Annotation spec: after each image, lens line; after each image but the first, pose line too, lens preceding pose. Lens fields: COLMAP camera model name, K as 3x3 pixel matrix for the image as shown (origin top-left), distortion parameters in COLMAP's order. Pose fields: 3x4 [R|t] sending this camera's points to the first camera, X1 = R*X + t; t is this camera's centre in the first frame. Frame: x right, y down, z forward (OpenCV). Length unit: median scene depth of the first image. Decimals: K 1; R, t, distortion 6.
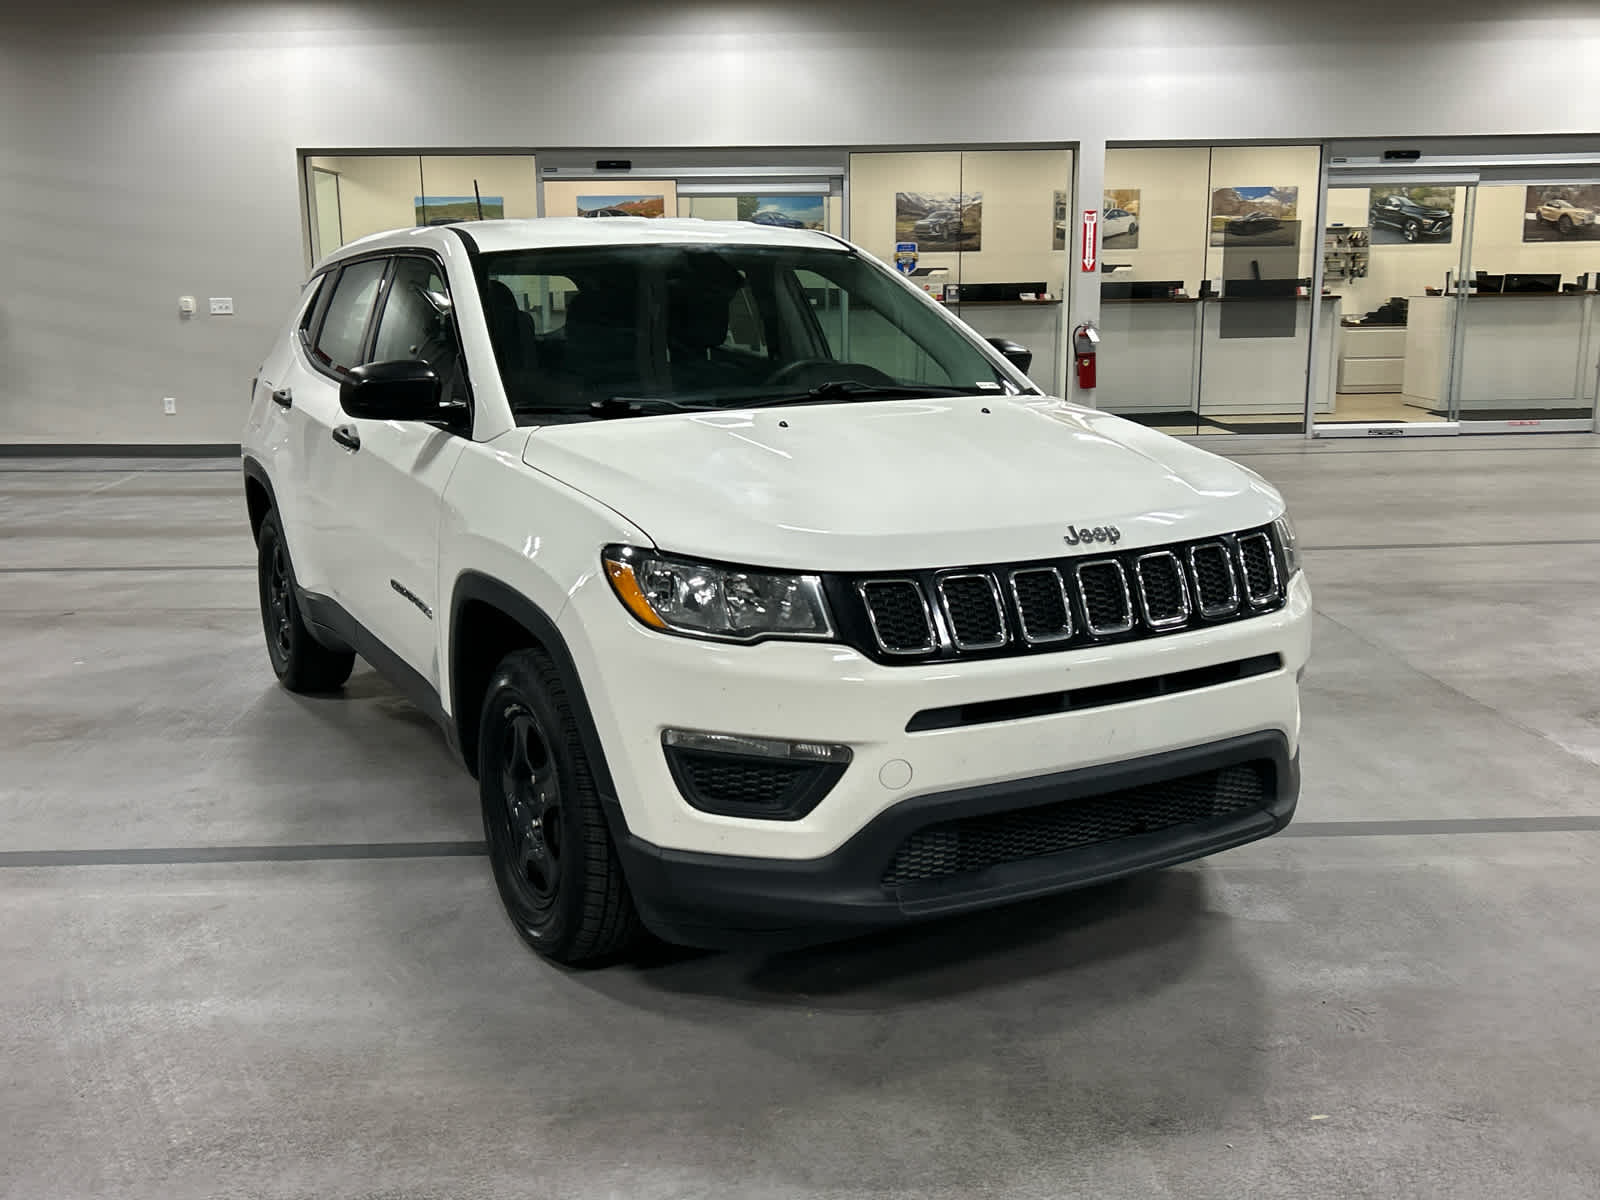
lens RADIAL K [[1584.6, 0, 775.5], [0, 1584.6, 609.8], [0, 0, 1]] dist [0.037172, 0.000000]
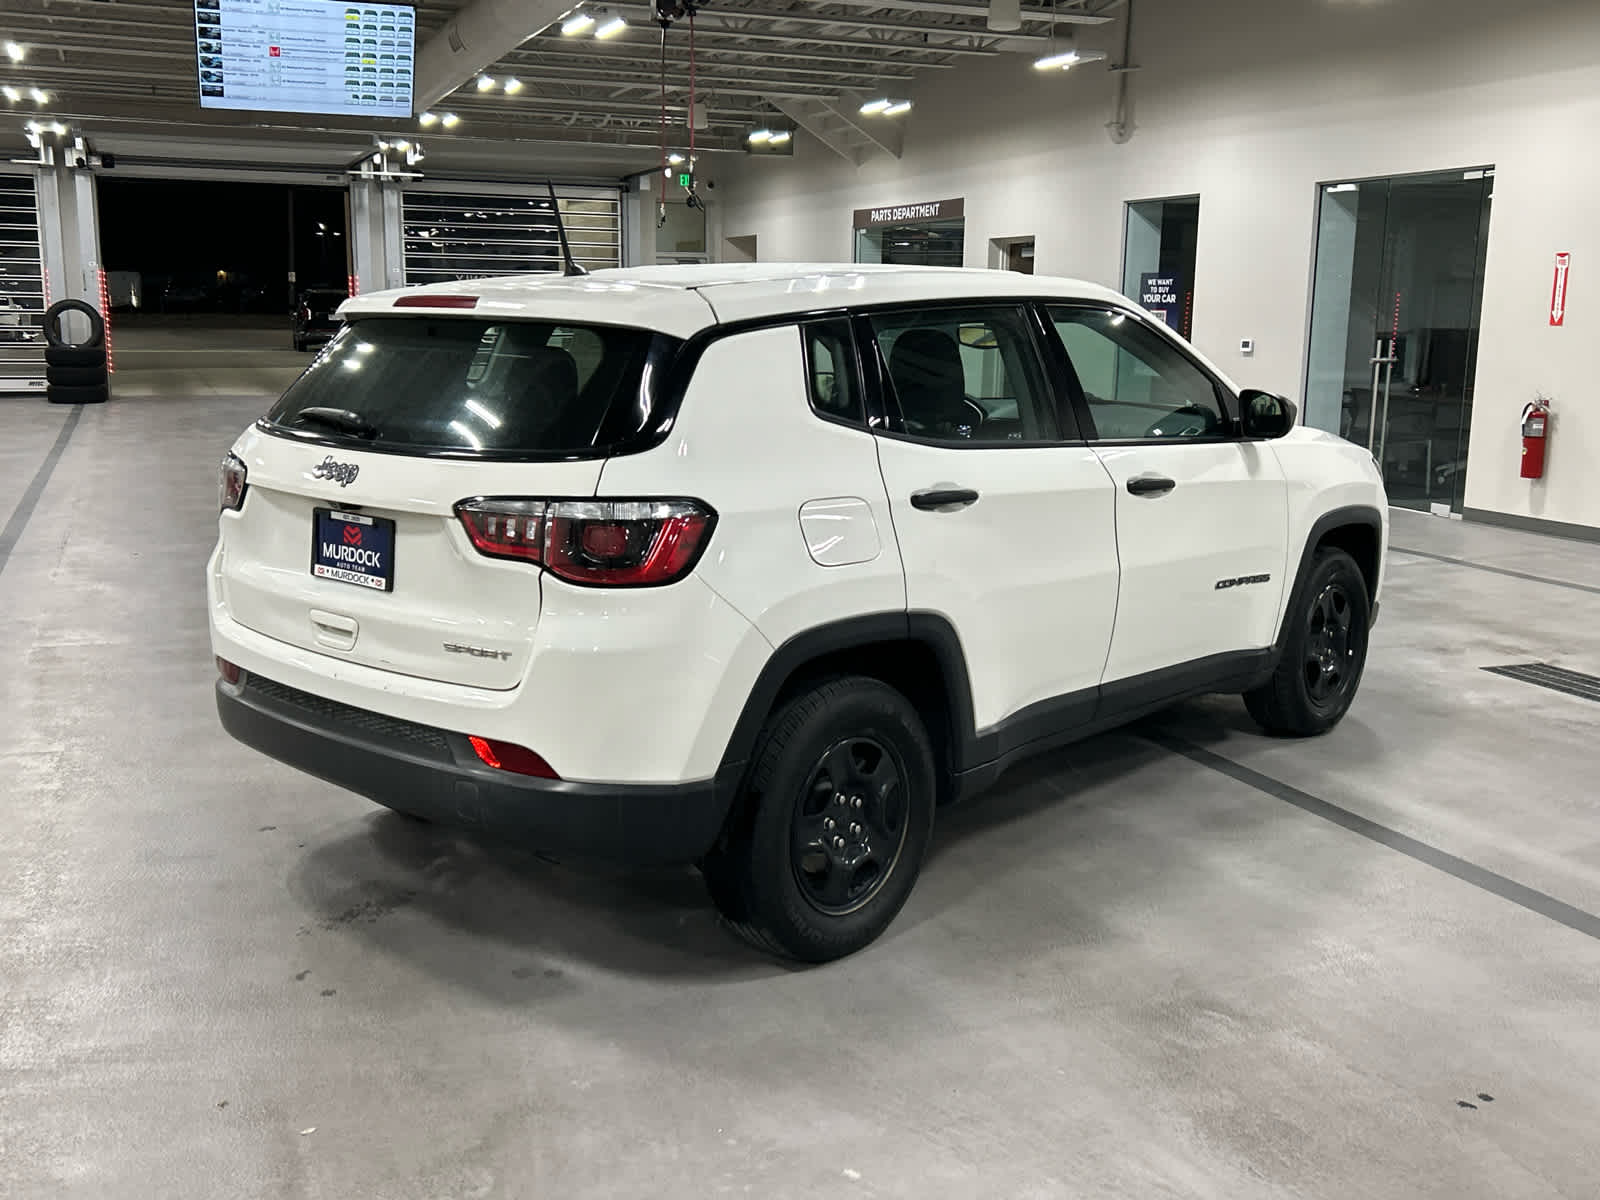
lens RADIAL K [[1584.6, 0, 791.4], [0, 1584.6, 605.7], [0, 0, 1]] dist [0.037172, 0.000000]
pose [[-0.343311, -0.167306, 0.924200, -1.463406], [0.192047, 0.950711, 0.243445, -0.418042], [-0.919378, 0.261067, -0.294259, 1.962843]]
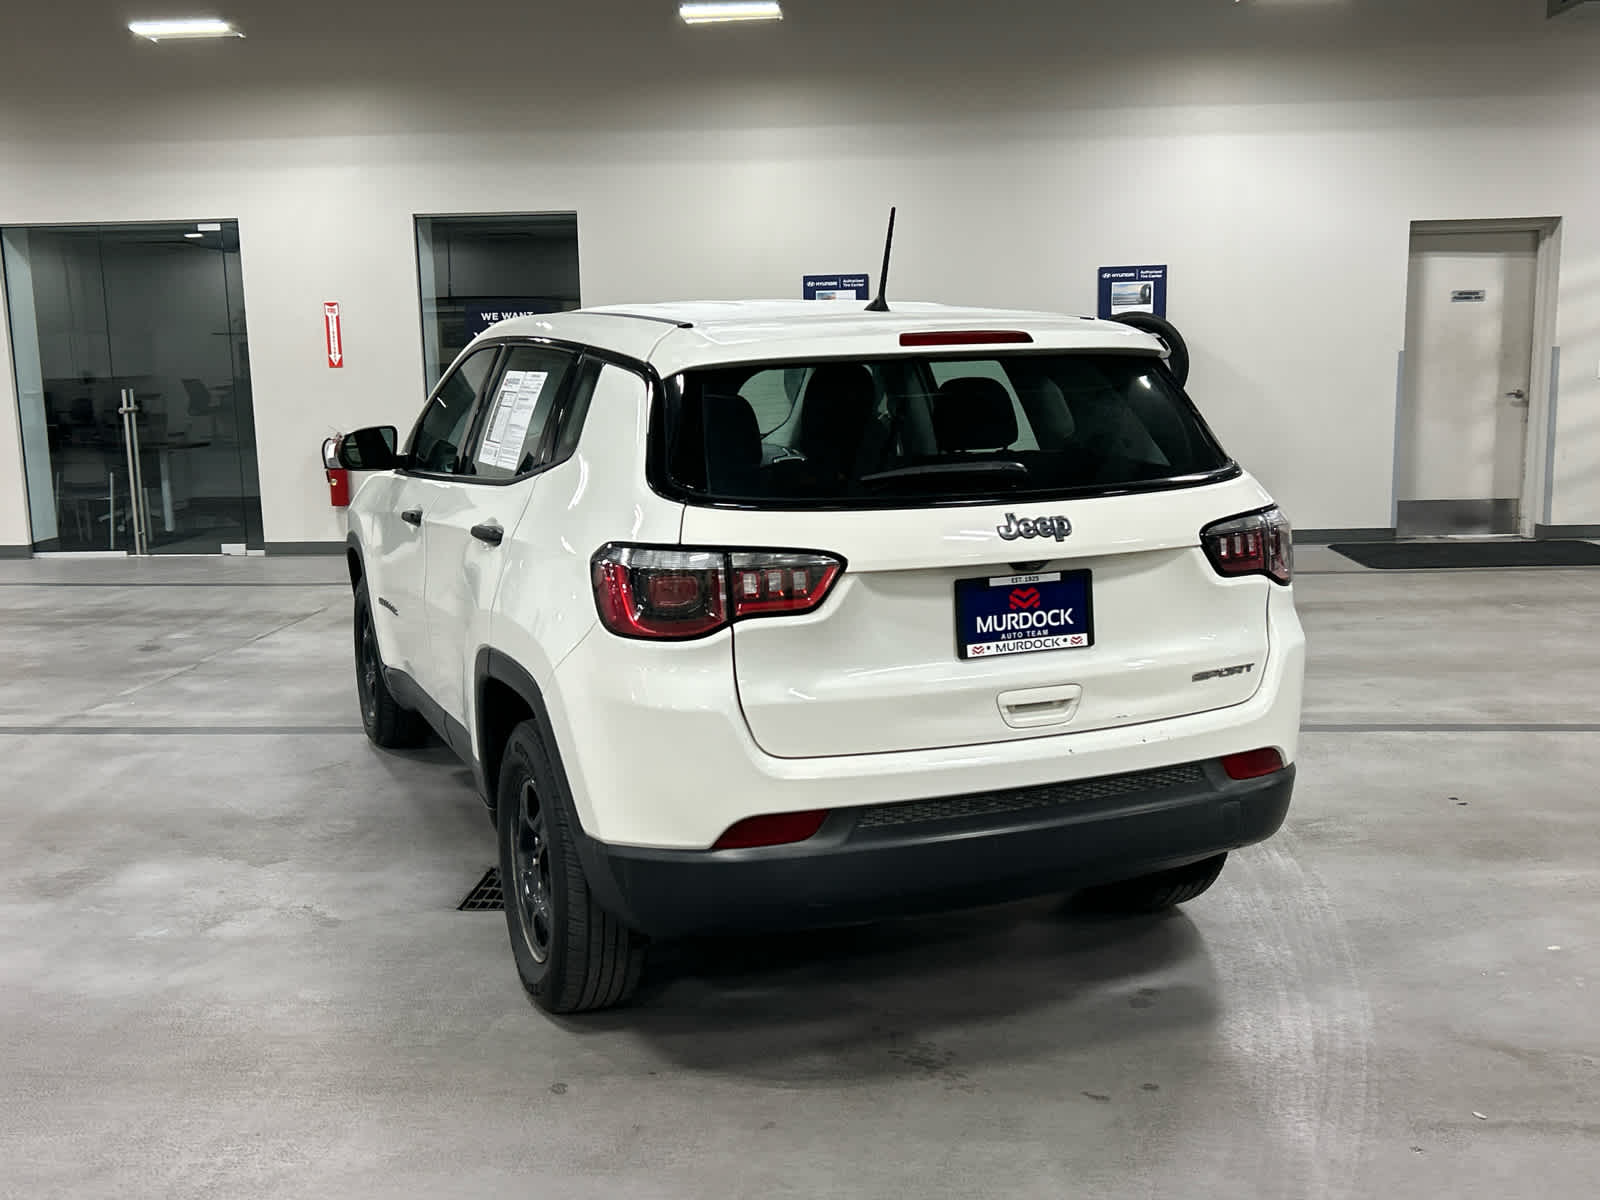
lens RADIAL K [[1590.1, 0, 781.1], [0, 1590.1, 587.1], [0, 0, 1]] dist [0.036104, 0.000000]
pose [[-0.993792, 0.017945, 0.109795, -0.362214], [0.055899, 0.933822, 0.353345, -0.605493], [-0.096188, 0.357289, -0.929028, 2.779619]]
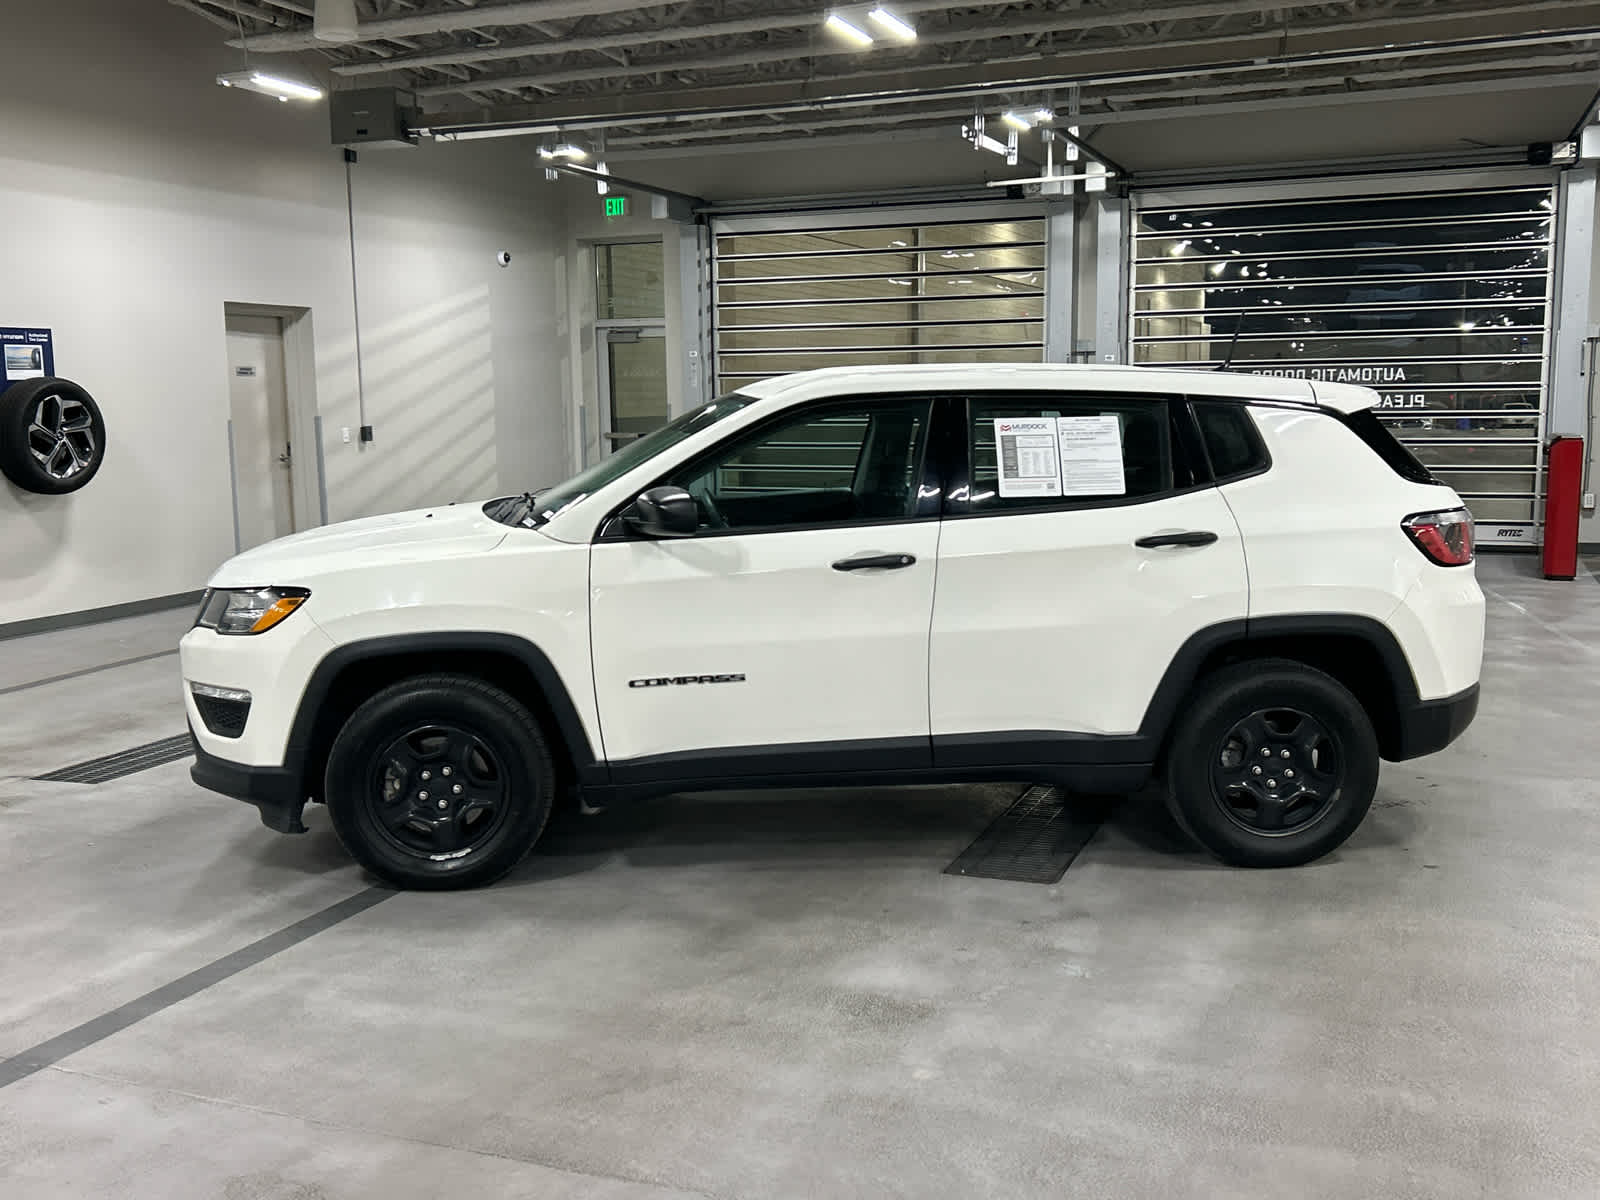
lens RADIAL K [[1584.6, 0, 785.2], [0, 1584.6, 596.0], [0, 0, 1]] dist [0.037172, 0.000000]
pose [[-0.408314, 0.138246, -0.902313, 1.406446], [-0.173230, 0.958769, 0.225286, -0.468144], [0.896254, 0.248295, -0.367530, 1.965579]]
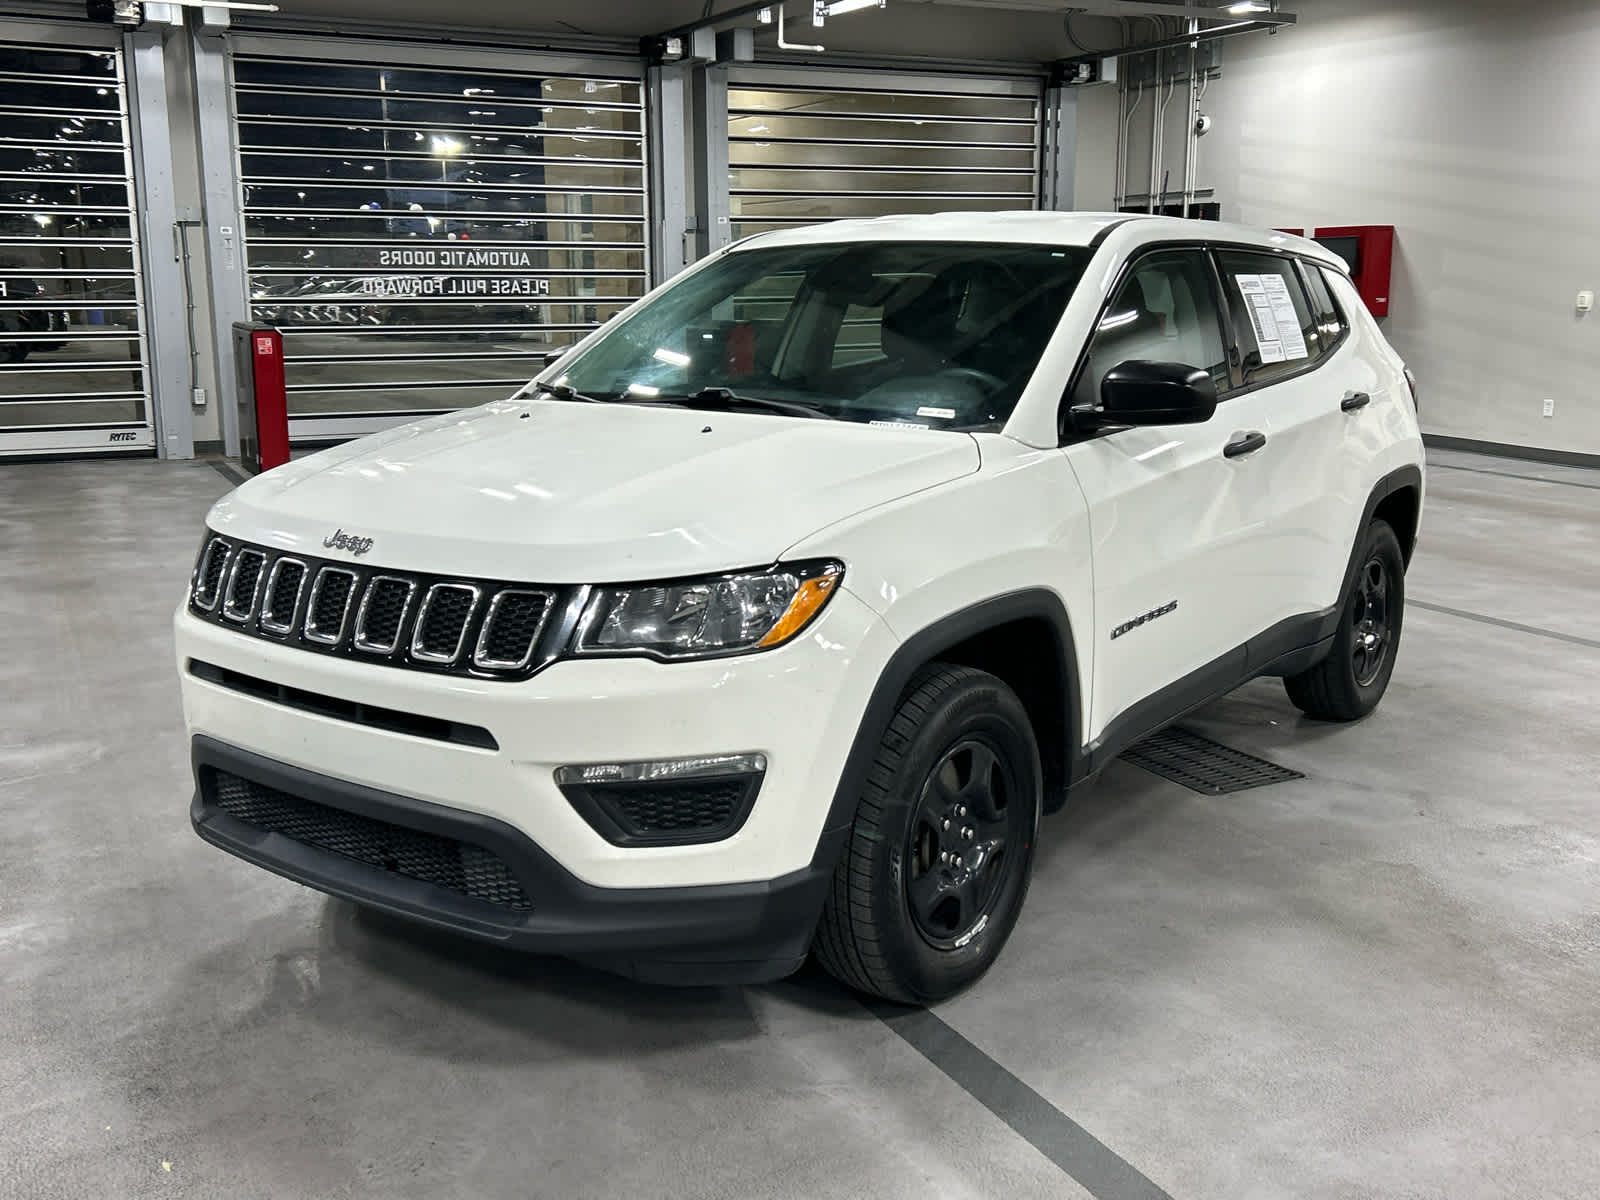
lens RADIAL K [[1584.6, 0, 783.9], [0, 1584.6, 596.4], [0, 0, 1]] dist [0.037172, 0.000000]
pose [[0.421356, 0.192682, -0.886190, 1.027536], [-0.194487, 0.973633, 0.119222, -0.158922], [0.885796, 0.122118, 0.447720, 0.692733]]
